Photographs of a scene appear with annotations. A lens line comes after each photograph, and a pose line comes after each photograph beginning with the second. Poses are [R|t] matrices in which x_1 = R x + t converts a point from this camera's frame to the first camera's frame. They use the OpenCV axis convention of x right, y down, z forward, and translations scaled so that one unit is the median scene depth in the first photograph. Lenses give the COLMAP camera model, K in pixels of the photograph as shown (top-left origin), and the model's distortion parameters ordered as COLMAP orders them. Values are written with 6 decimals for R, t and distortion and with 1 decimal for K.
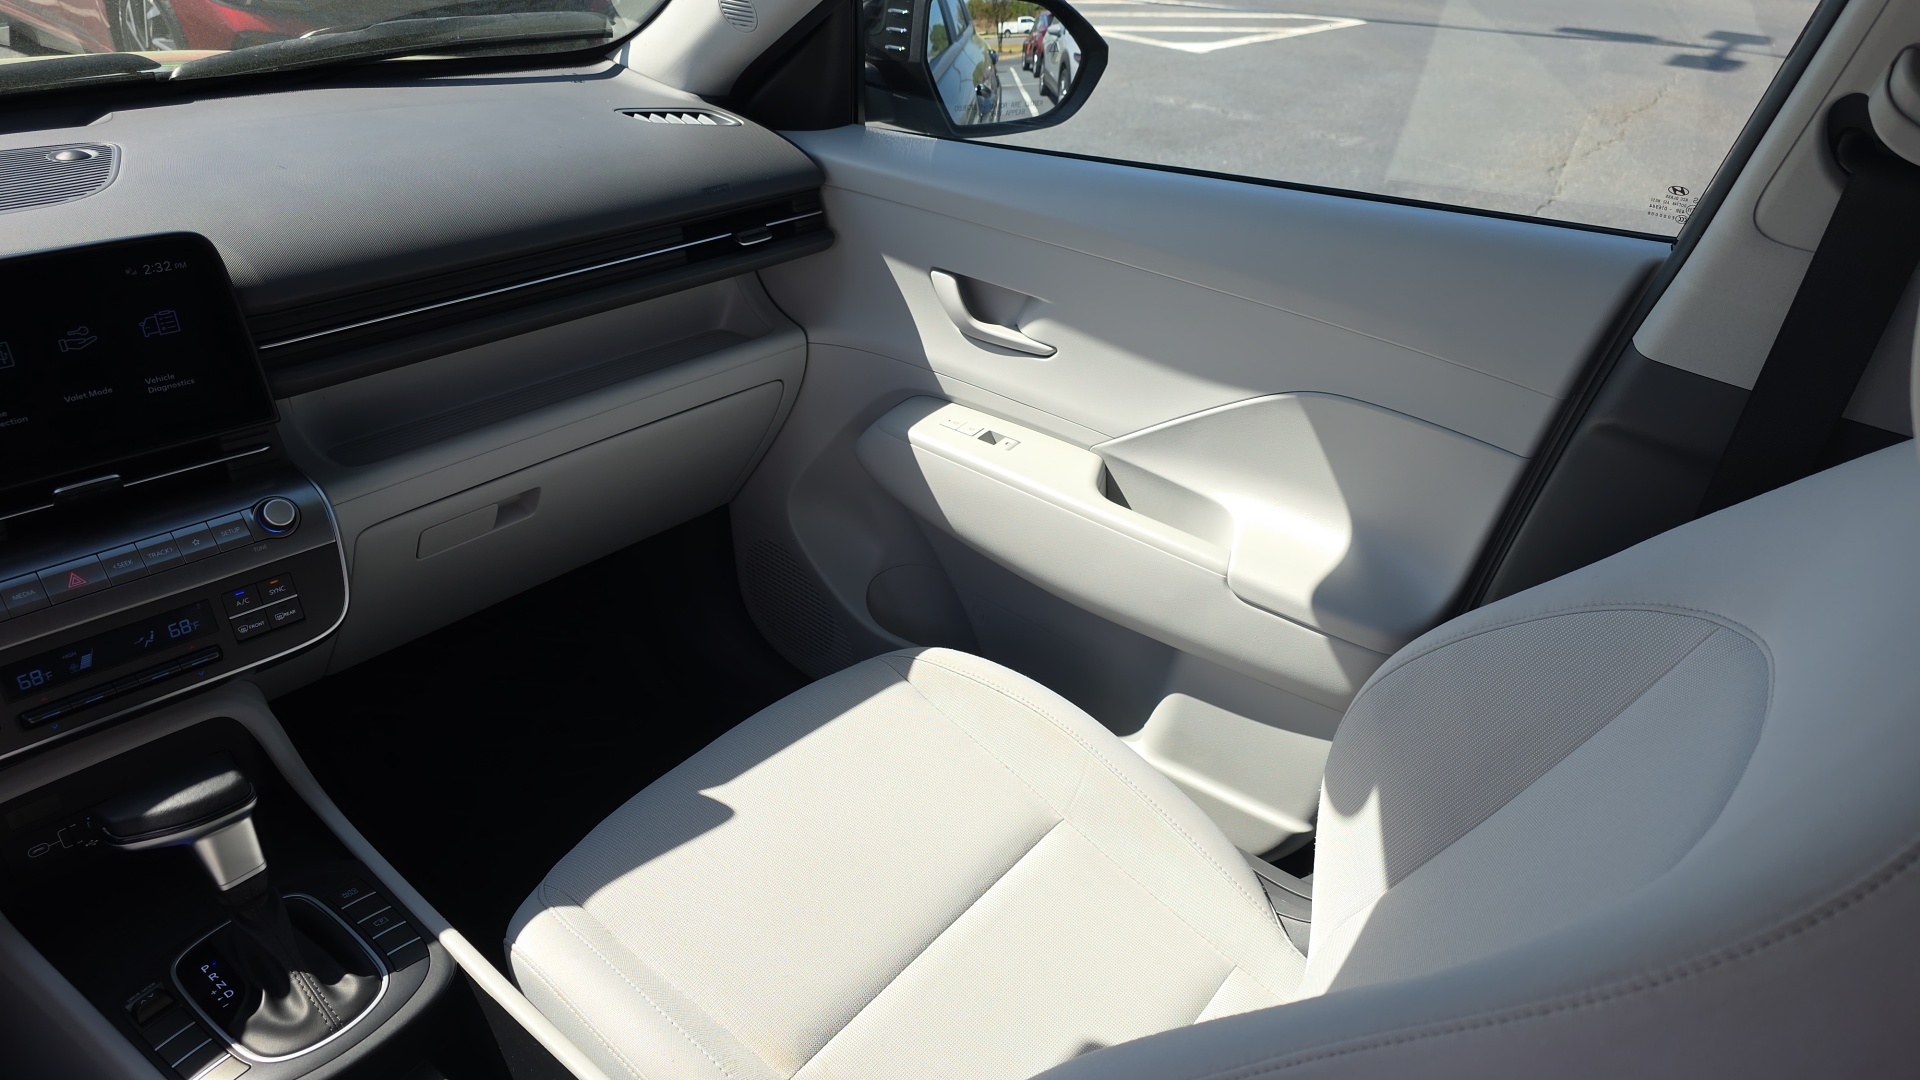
lens RADIAL K [[1279.1, 0, 961.9], [0, 1279.1, 532.1], [0, 0, 1]] dist [0.031376, -0.040129]
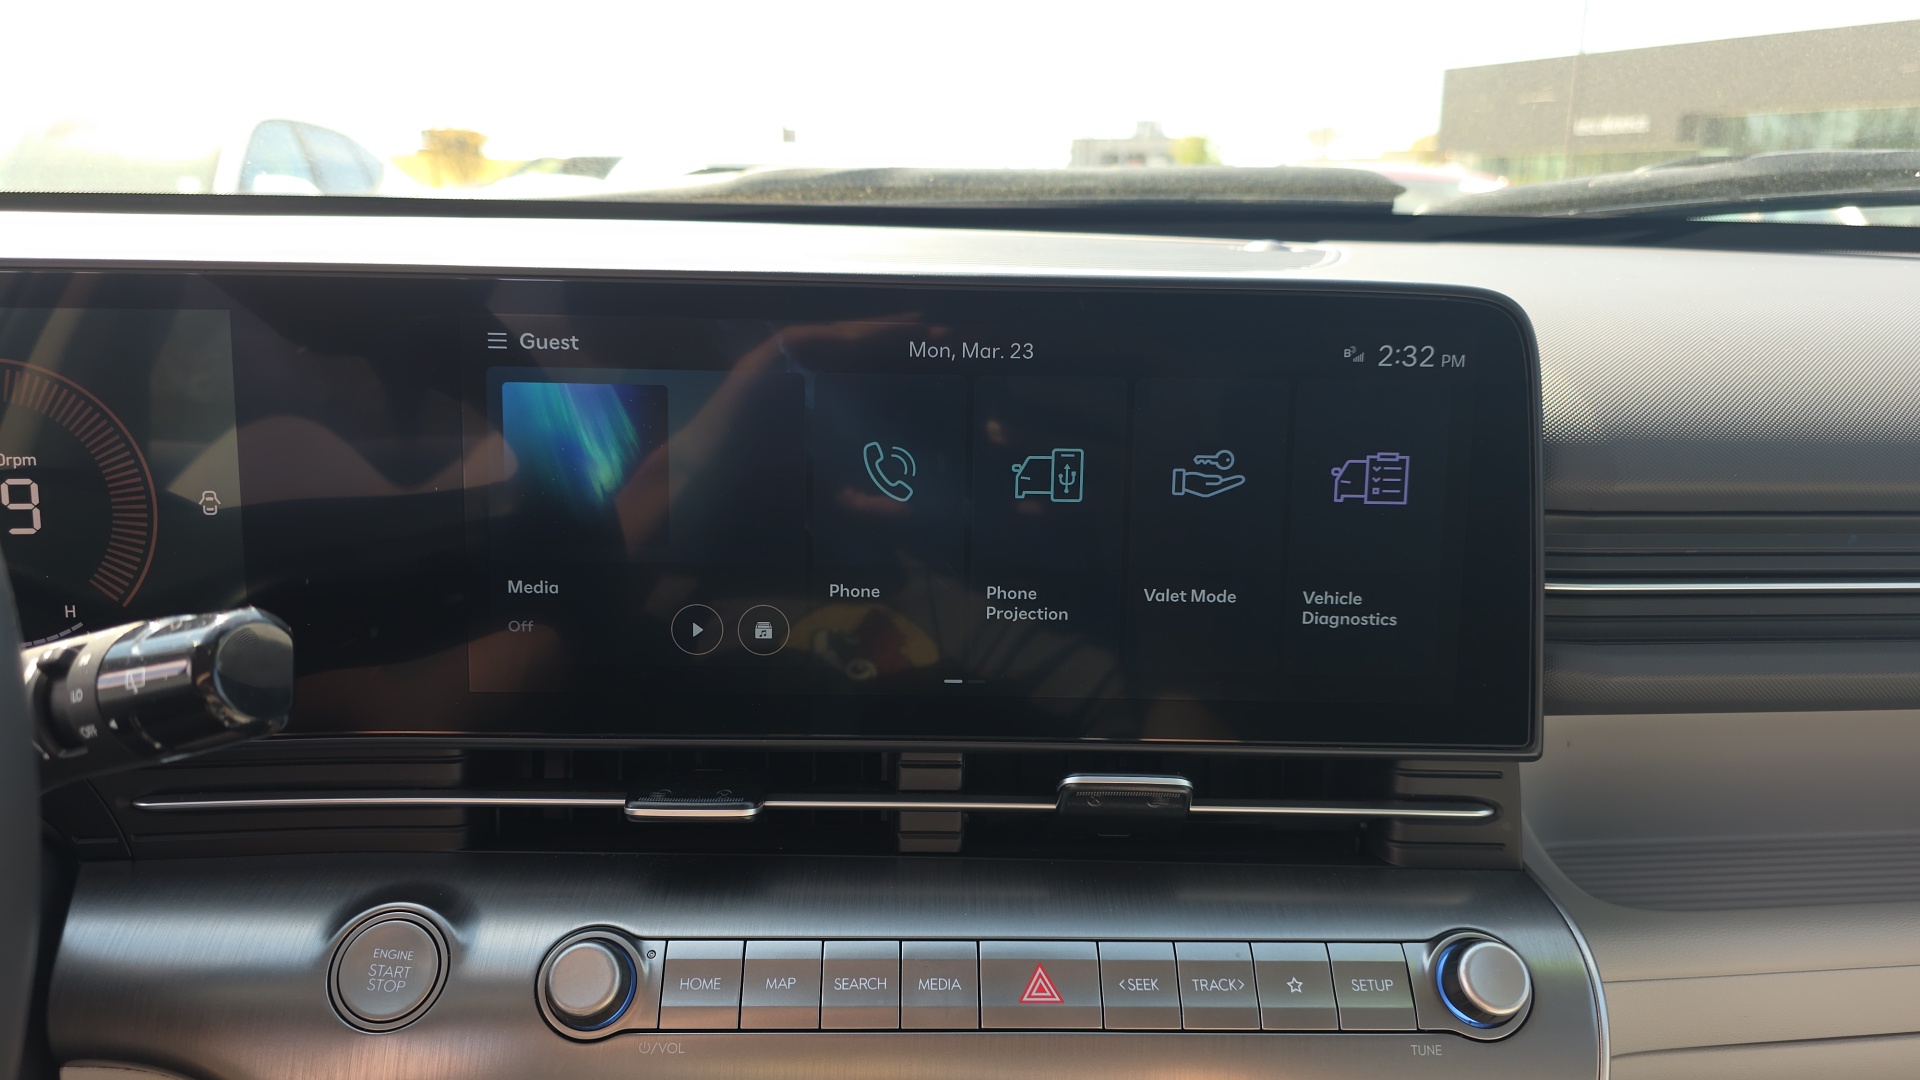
lens RADIAL K [[1334.2, 0, 932.3], [0, 1334.2, 542.2], [0, 0, 1]] dist [0.080119, -0.150183]
pose [[0.720013, 0.128846, -0.681894, -0.391388], [-0.328764, 0.928679, -0.171665, -0.011619], [0.611143, 0.347783, 0.711021, 0.554216]]
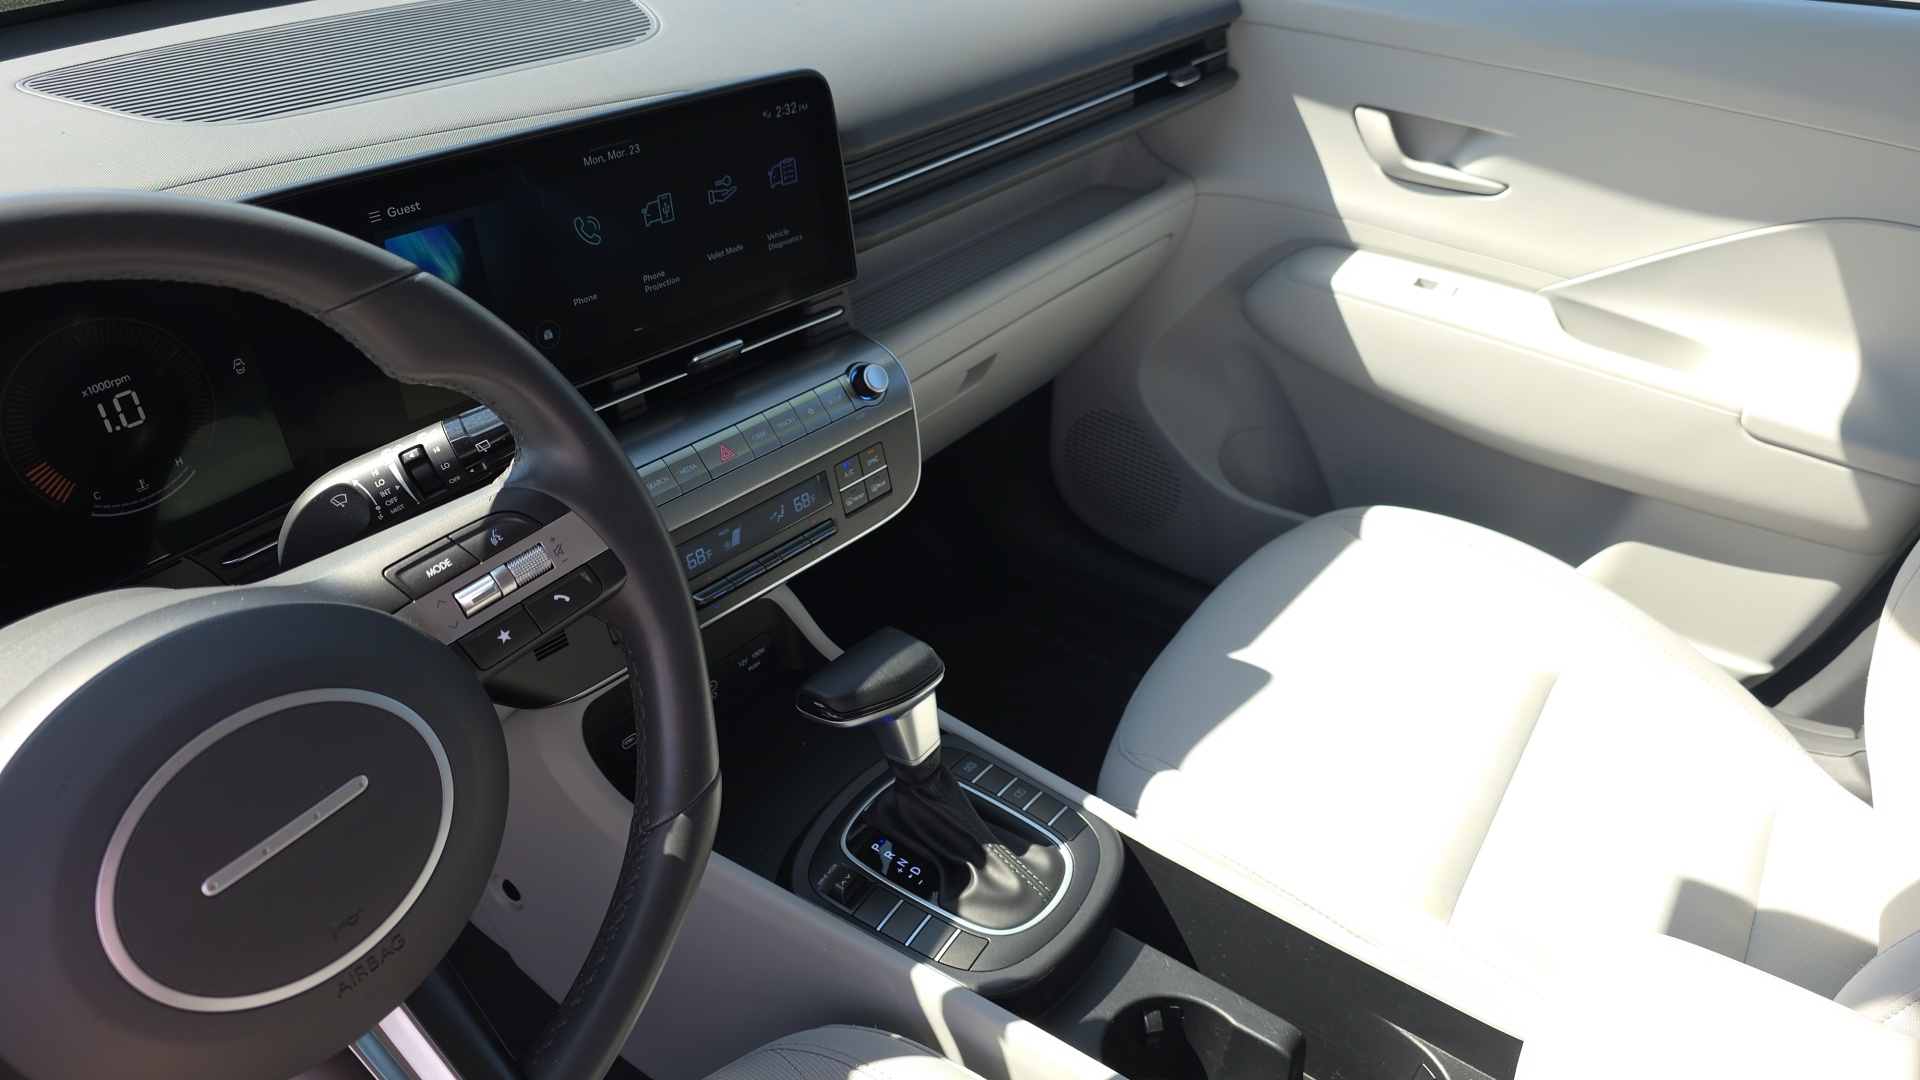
lens RADIAL K [[1298.0, 0, 939.1], [0, 1298.0, 550.8], [0, 0, 1]] dist [0.030905, -0.033908]
pose [[0.998412, -0.045015, 0.033871, -0.525380], [0.041720, 0.994847, 0.092410, 0.025348], [-0.037857, -0.090850, 0.995145, 0.037089]]
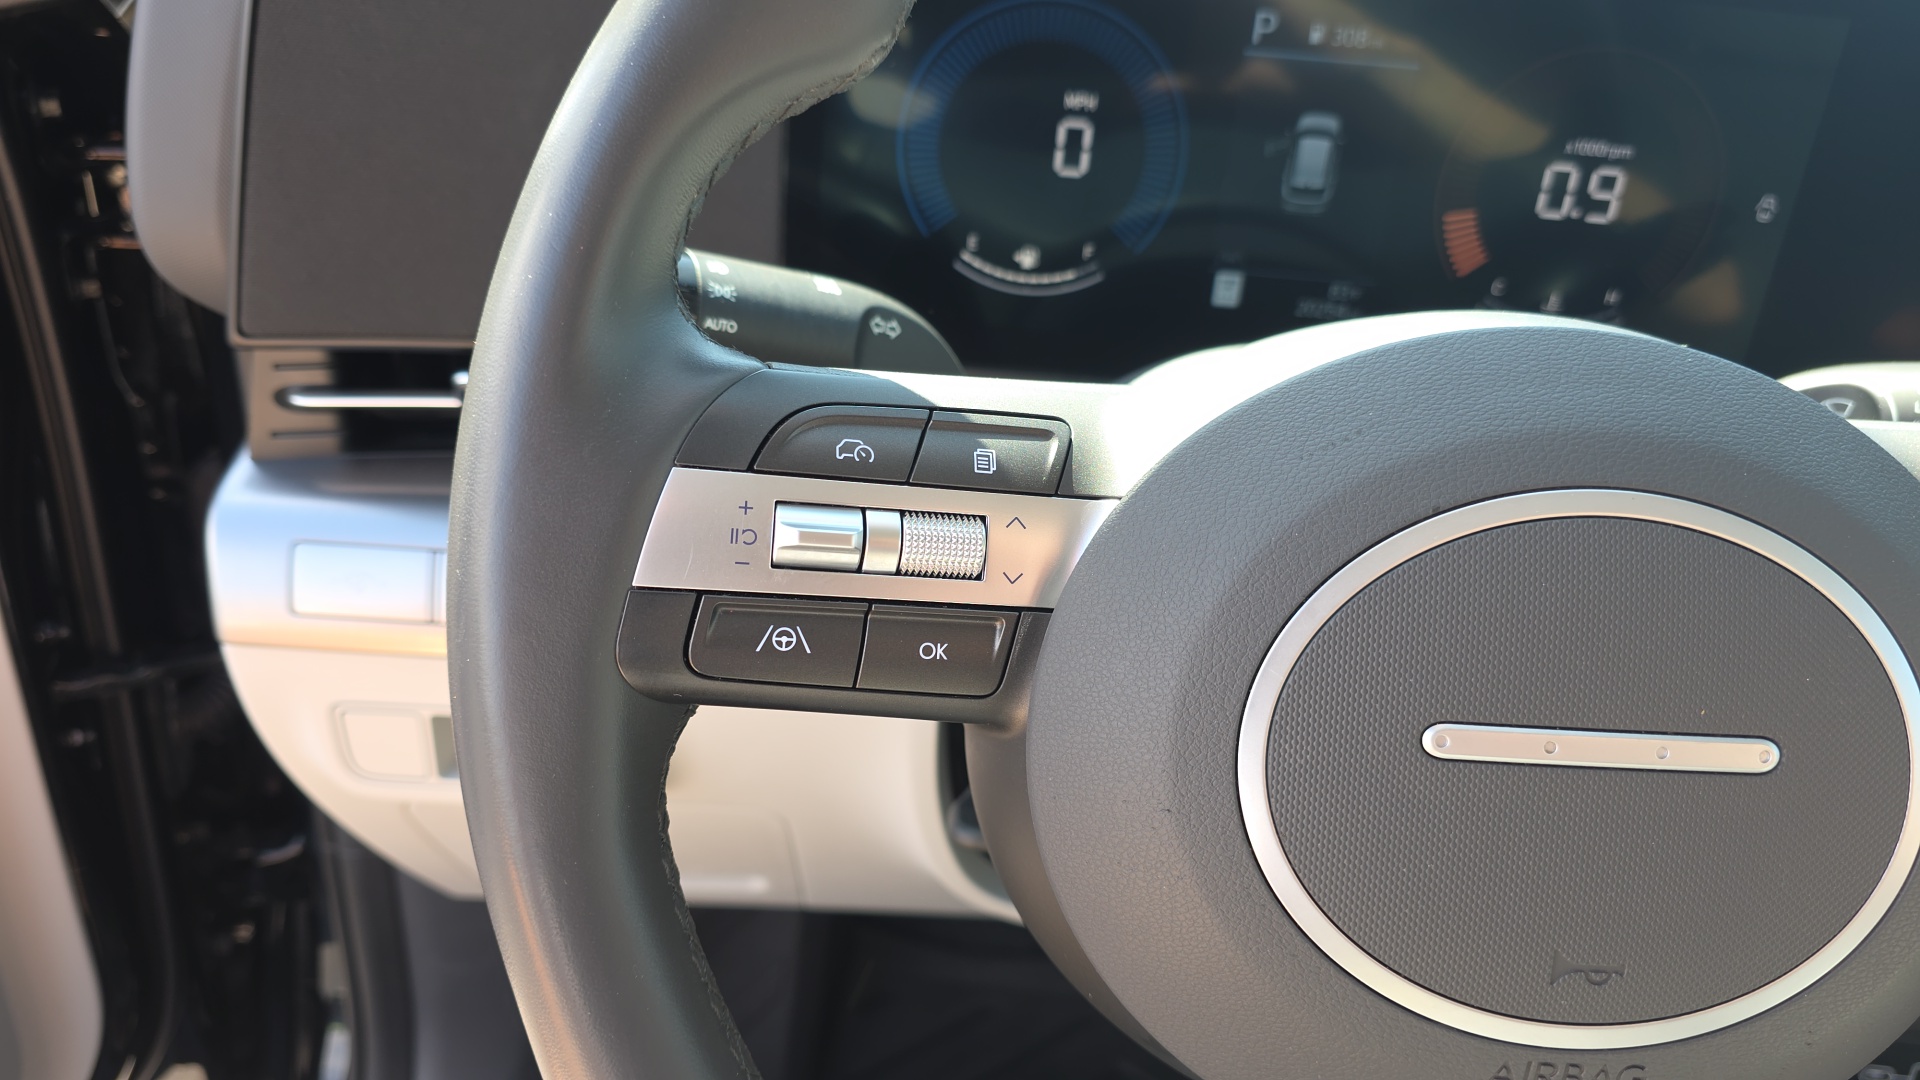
lens RADIAL K [[1365.5, 0, 955.0], [0, 1365.5, 546.3], [0, 0, 1]] dist [0.012335, -0.040098]
pose [[0.604521, 0.398305, -0.689860, -0.654347], [-0.439898, 0.888914, 0.127753, 0.141100], [0.664111, 0.226239, 0.712581, 0.231757]]
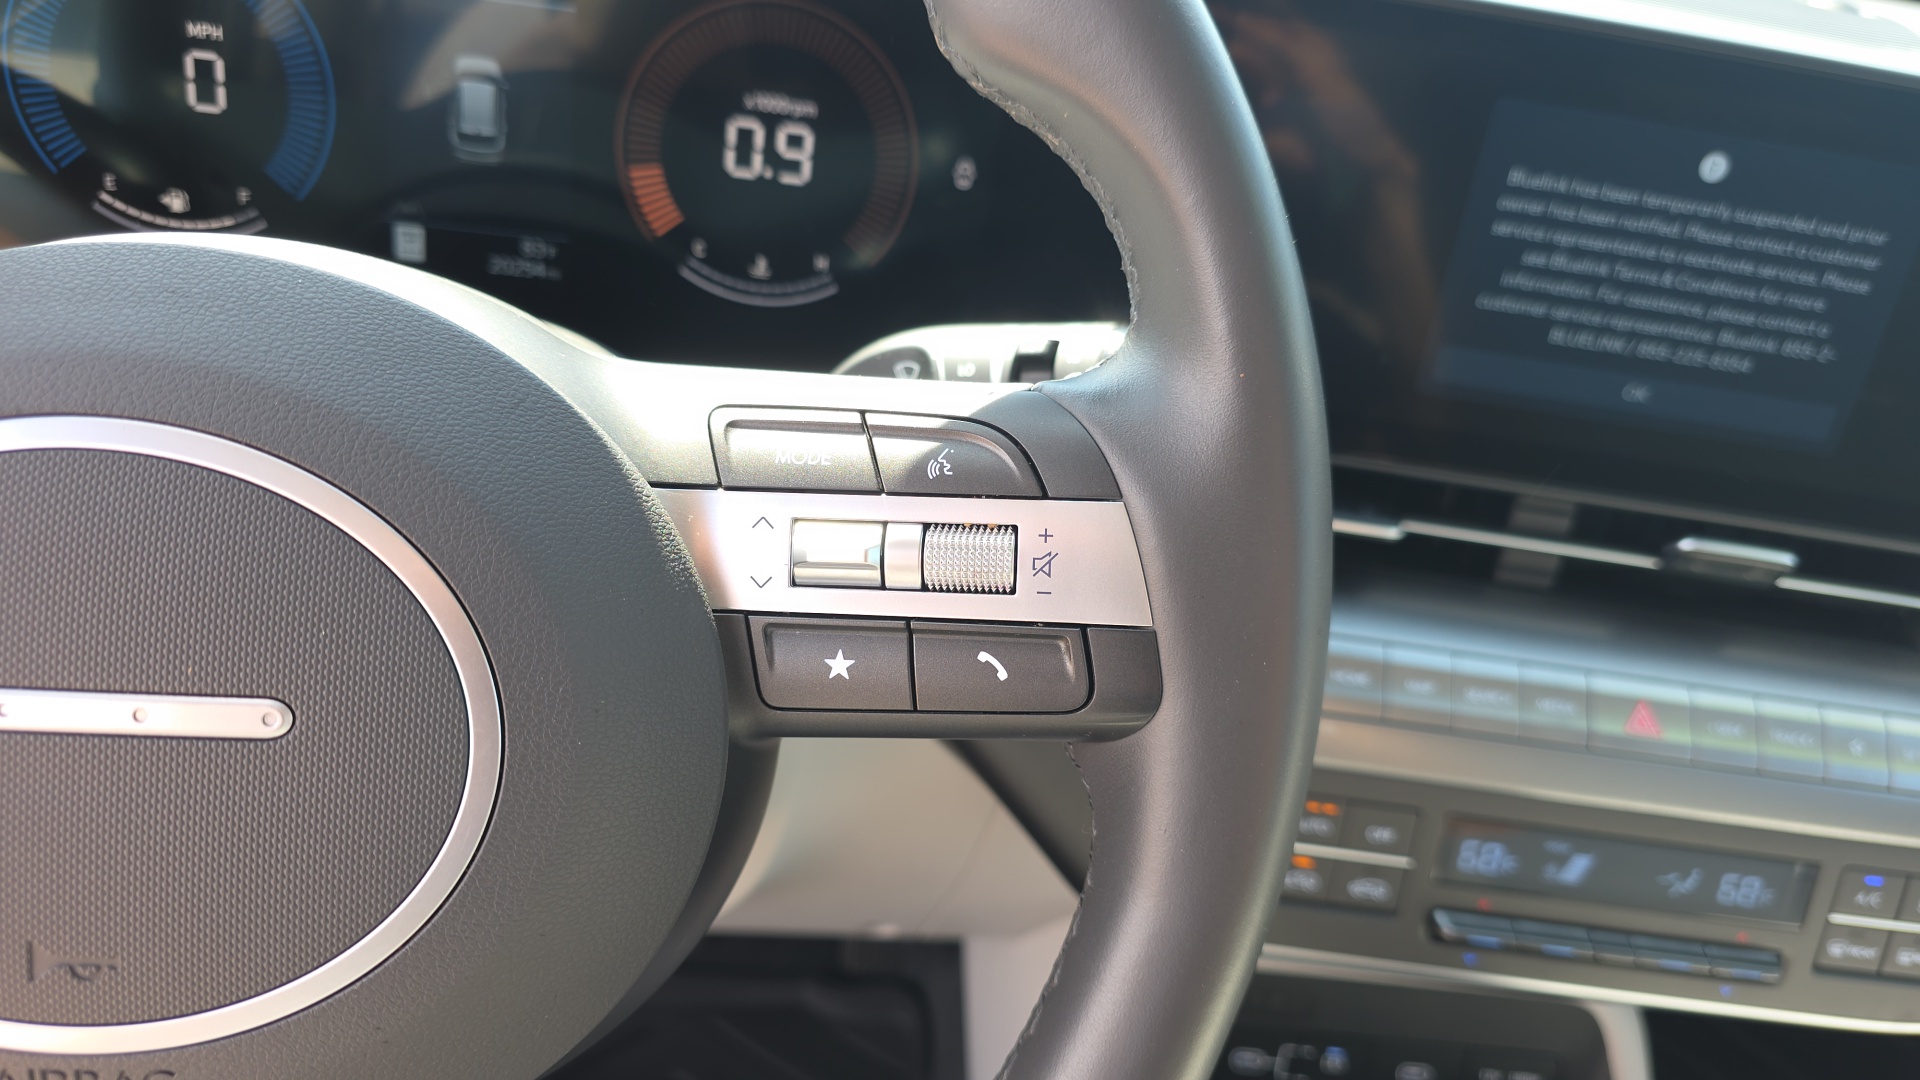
lens RADIAL K [[1365.5, 0, 955.0], [0, 1365.5, 546.3], [0, 0, 1]] dist [0.012335, -0.040098]
pose [[0.679304, 0.399162, -0.615804, -0.529088], [-0.455807, 0.887143, 0.072235, 0.055979], [0.575140, 0.231619, 0.784581, 0.389158]]
